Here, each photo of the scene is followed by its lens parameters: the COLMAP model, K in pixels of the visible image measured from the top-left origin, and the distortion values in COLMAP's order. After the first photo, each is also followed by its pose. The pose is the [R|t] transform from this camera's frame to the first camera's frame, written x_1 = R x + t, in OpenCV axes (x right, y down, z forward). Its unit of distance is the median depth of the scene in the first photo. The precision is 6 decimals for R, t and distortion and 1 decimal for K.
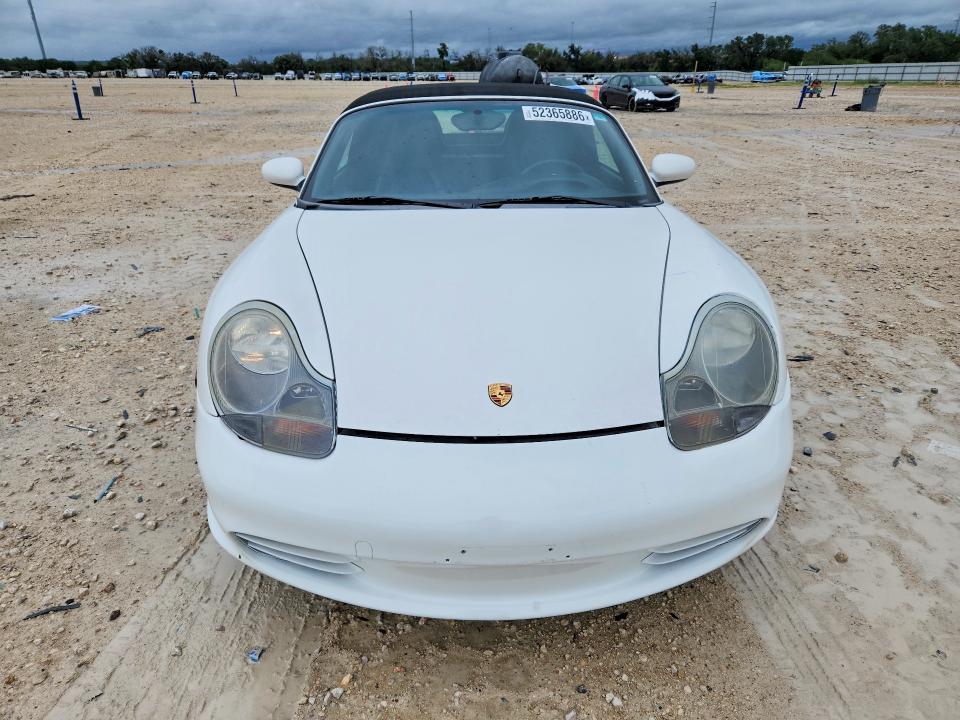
lens RADIAL K [[743.9, 0, 474.9], [0, 743.9, 354.6], [0, 0, 1]] dist [0.042728, -0.030351]
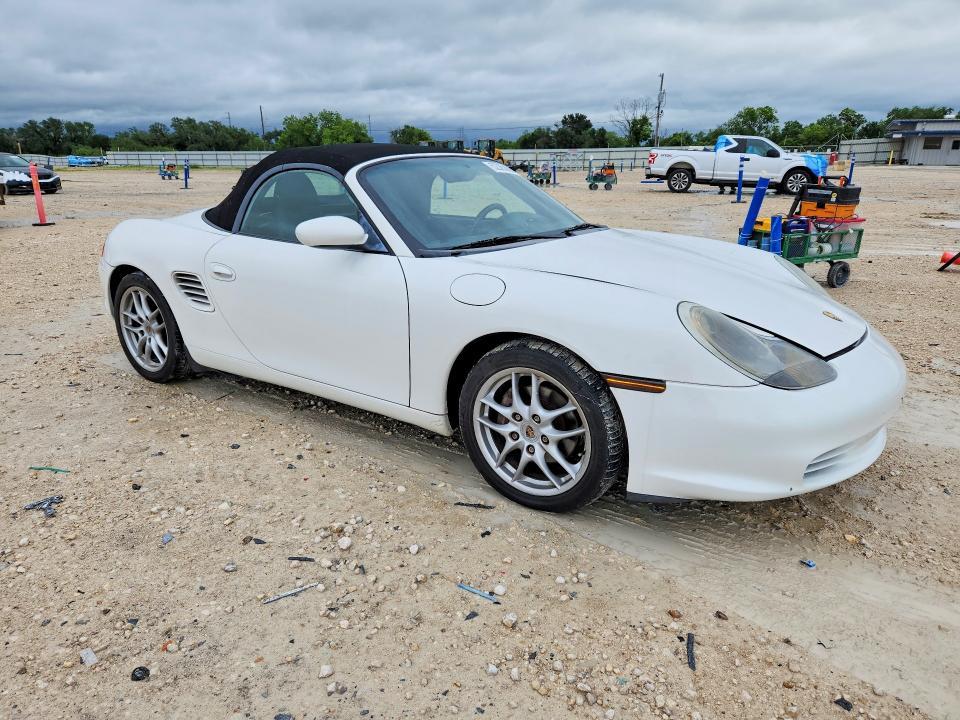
lens RADIAL K [[743.9, 0, 482.0], [0, 743.9, 351.0], [0, 0, 1]] dist [0.042728, -0.030351]
pose [[0.527178, -0.203453, 0.825040, -0.216897], [0.298203, 0.953461, 0.044577, -0.022147], [-0.795713, 0.222529, 0.563313, 0.090673]]
